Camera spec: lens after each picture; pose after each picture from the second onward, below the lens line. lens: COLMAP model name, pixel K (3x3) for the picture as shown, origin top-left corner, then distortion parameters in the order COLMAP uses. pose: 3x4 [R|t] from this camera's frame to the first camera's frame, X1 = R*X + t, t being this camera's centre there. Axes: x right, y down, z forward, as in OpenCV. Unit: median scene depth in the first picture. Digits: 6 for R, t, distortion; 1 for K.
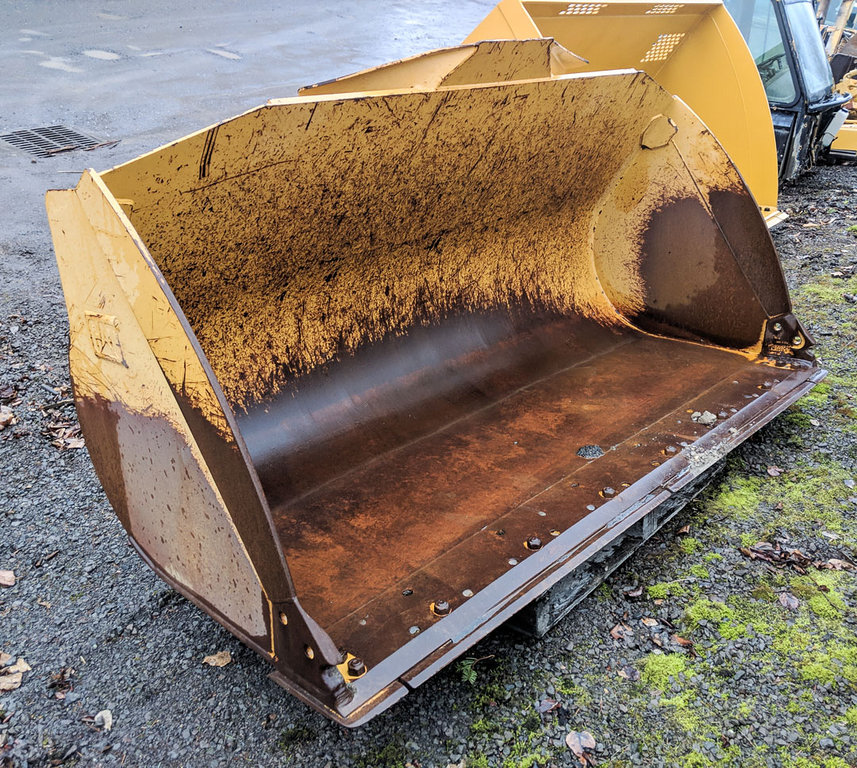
lens RADIAL K [[781.6, 0, 436.5], [0, 781.6, 390.2], [0, 0, 1]] dist [-0.008148, -0.003324]
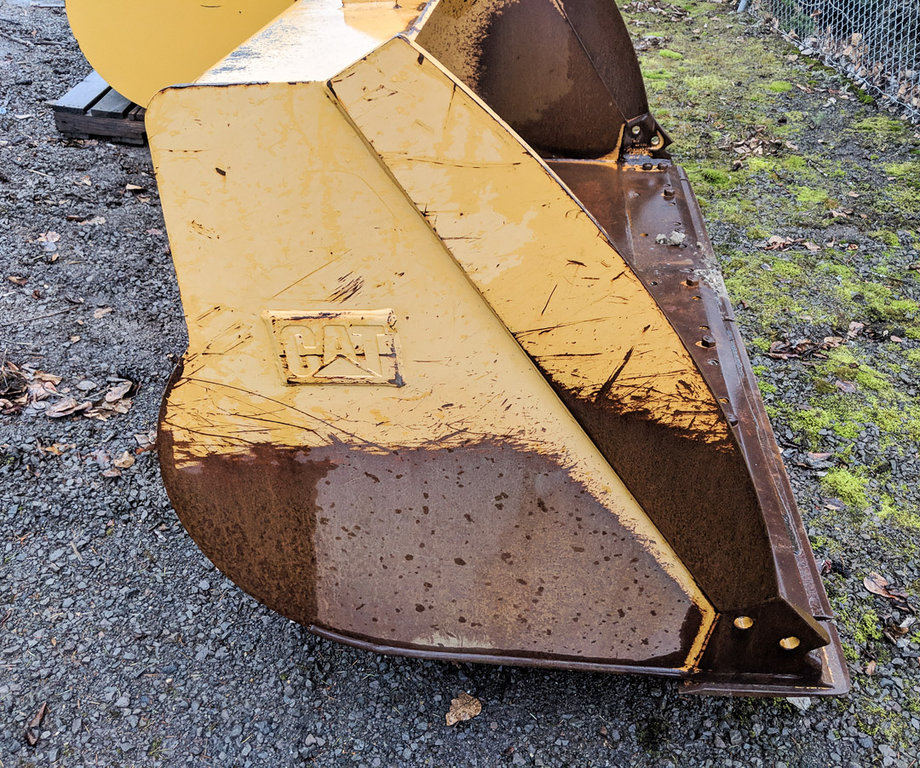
lens RADIAL K [[792.9, 0, 460.7], [0, 792.9, 385.3], [0, 0, 1]] dist [0.020664, 0.005348]
pose [[0.776748, -0.327259, 0.538112, -0.393883], [0.195821, 0.937544, 0.287517, -0.111288], [-0.598596, -0.117954, 0.792319, 0.286867]]
